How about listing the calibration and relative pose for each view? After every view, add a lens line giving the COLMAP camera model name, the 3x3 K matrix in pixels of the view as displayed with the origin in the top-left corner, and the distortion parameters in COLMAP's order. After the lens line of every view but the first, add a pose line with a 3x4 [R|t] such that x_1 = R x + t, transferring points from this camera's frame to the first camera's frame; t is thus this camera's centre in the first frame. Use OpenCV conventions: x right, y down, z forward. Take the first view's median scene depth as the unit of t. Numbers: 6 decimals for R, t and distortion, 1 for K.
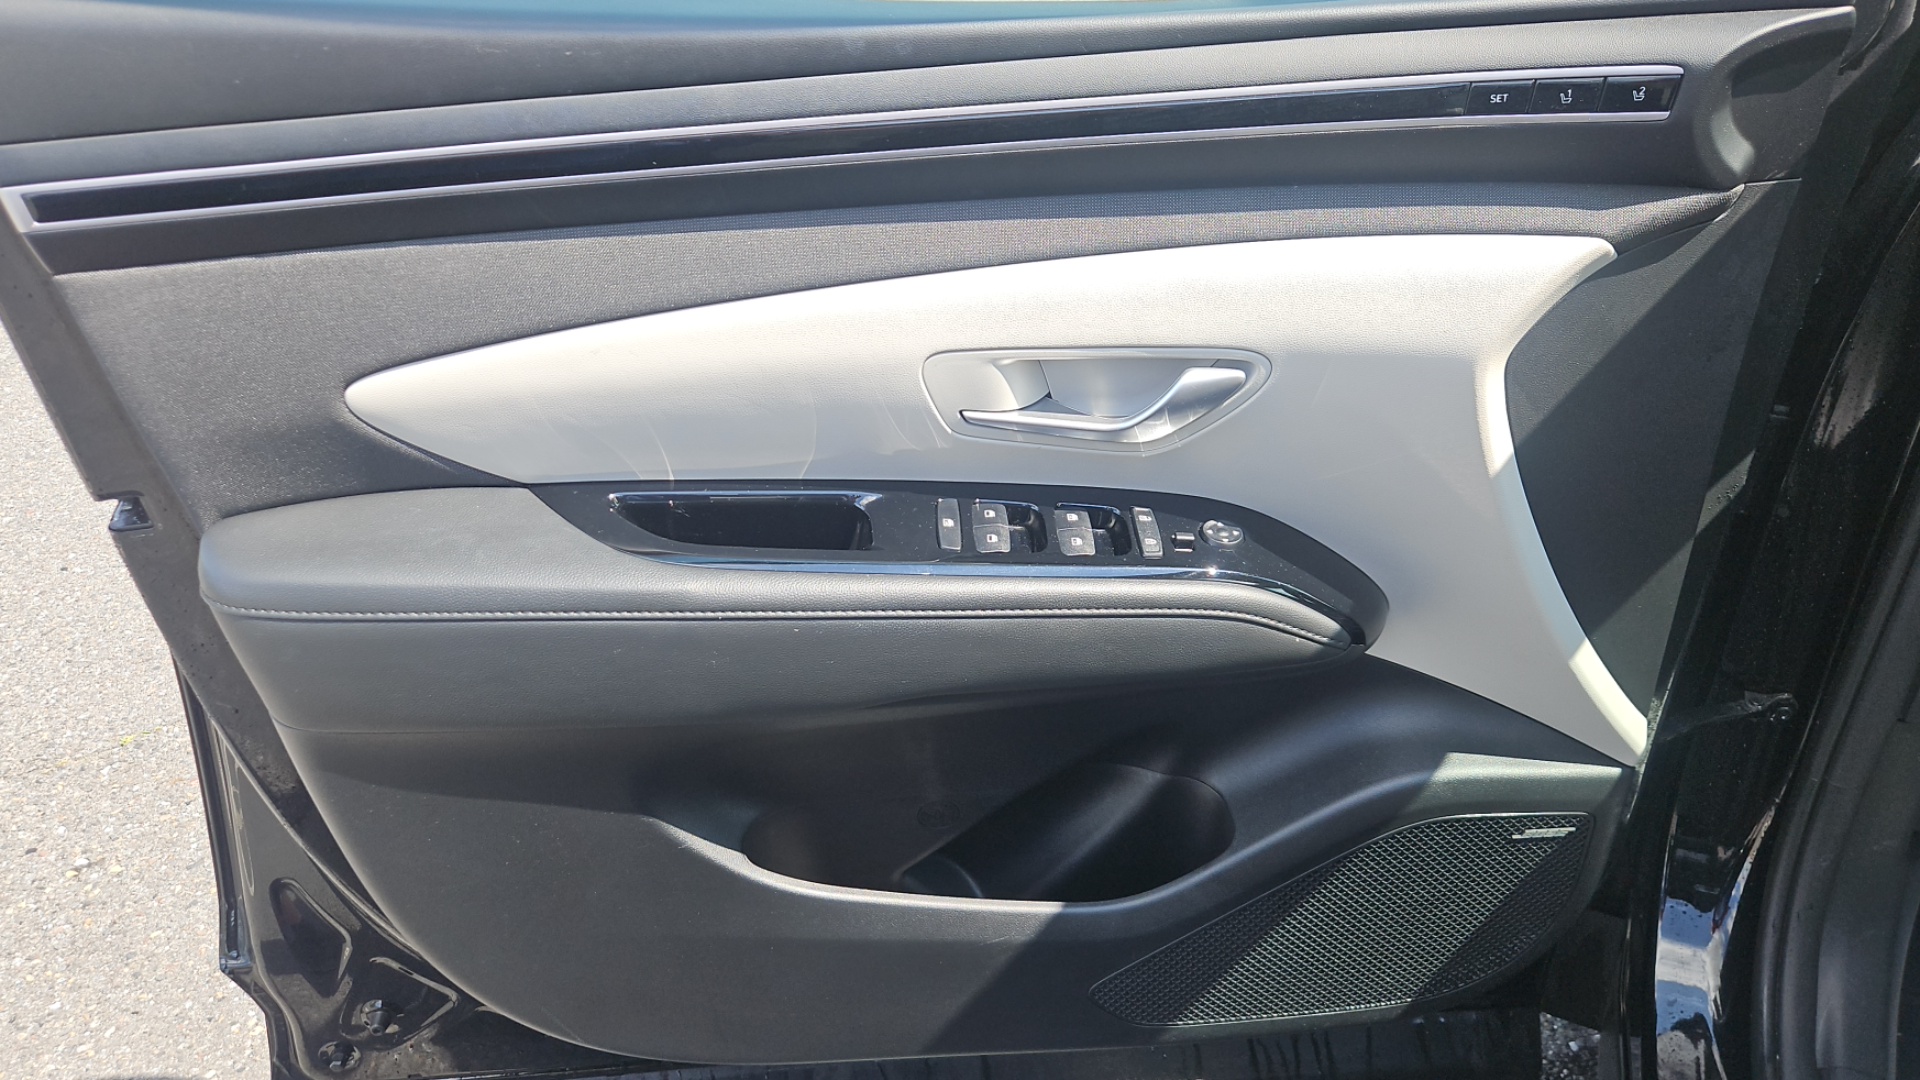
lens RADIAL K [[1460.6, 0, 955.8], [0, 1460.6, 544.8], [0, 0, 1]] dist [0.067456, -0.057210]
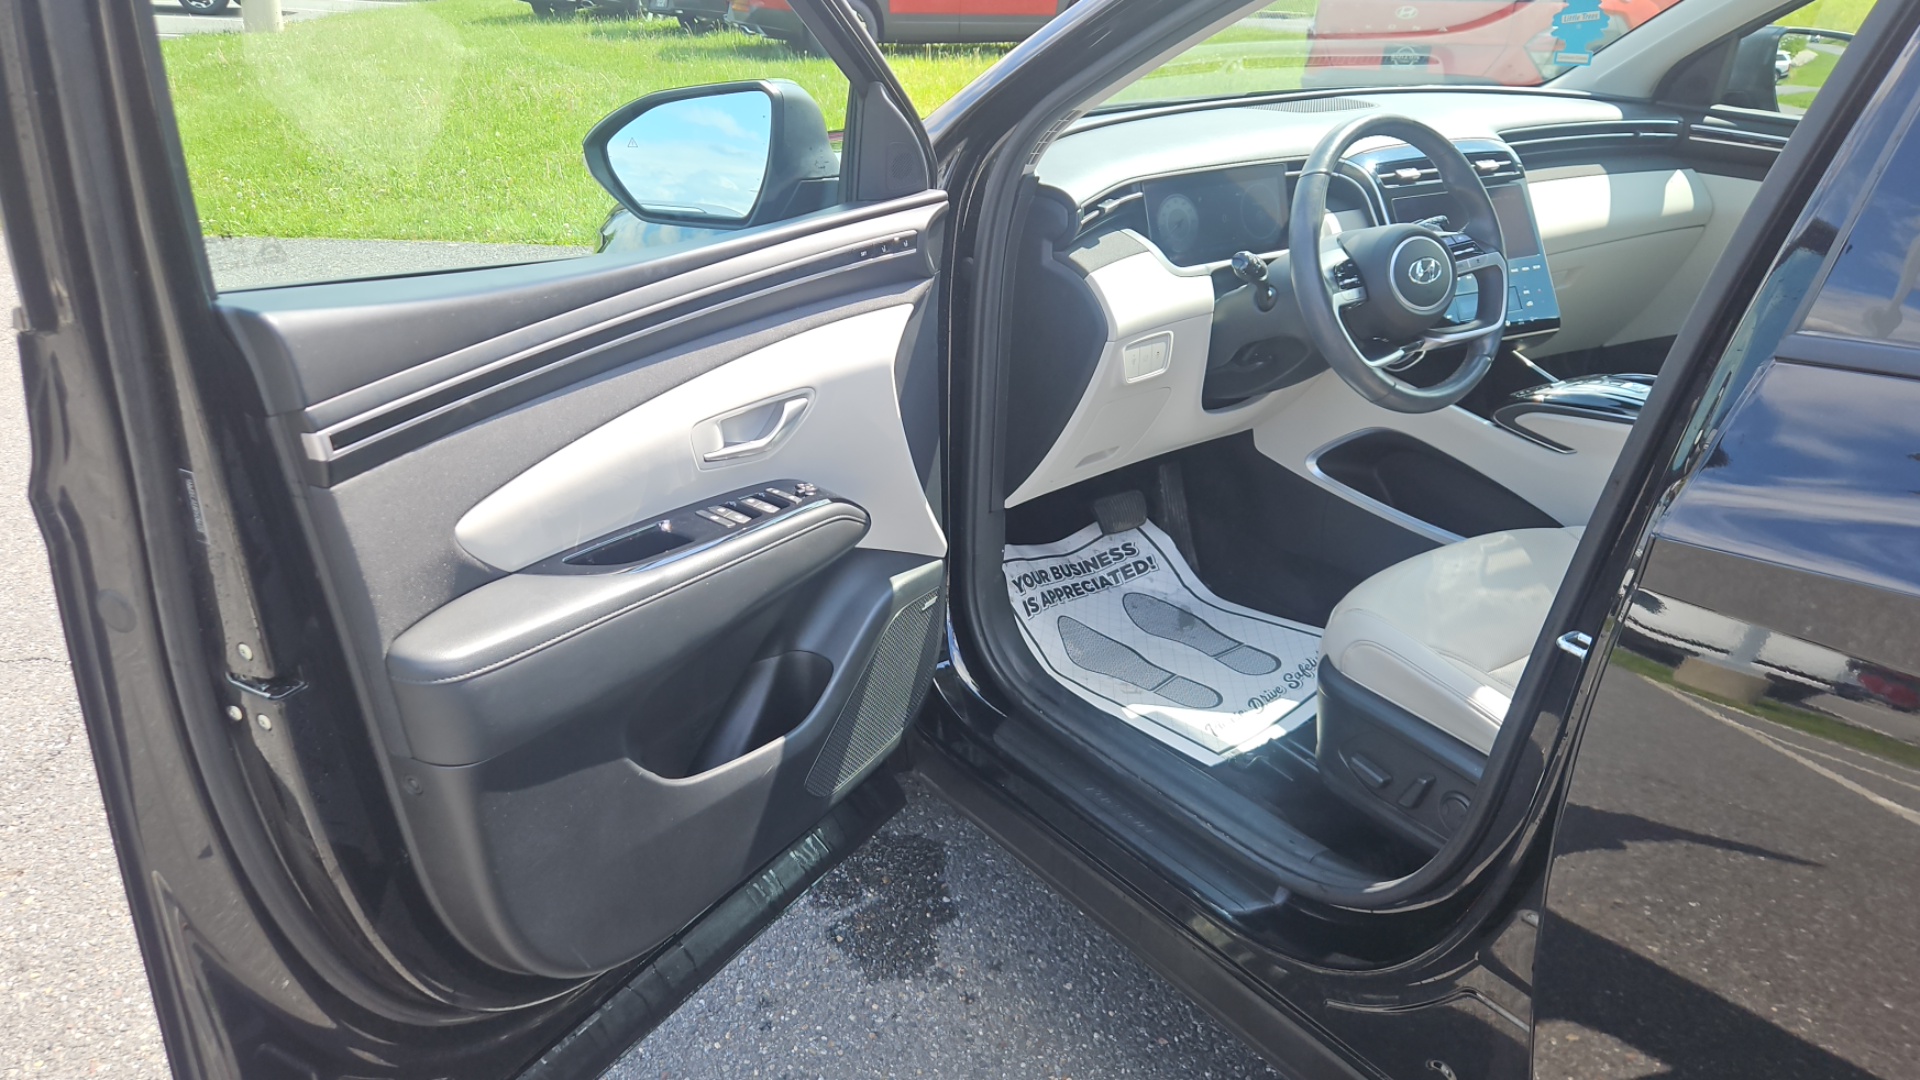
lens RADIAL K [[1460.6, 0, 955.8], [0, 1460.6, 544.8], [0, 0, 1]] dist [0.067456, -0.057210]
pose [[0.552686, -0.288723, 0.781778, -1.297422], [0.425377, 0.904404, 0.033286, 0.083392], [-0.716654, 0.314154, 0.622668, -0.338607]]
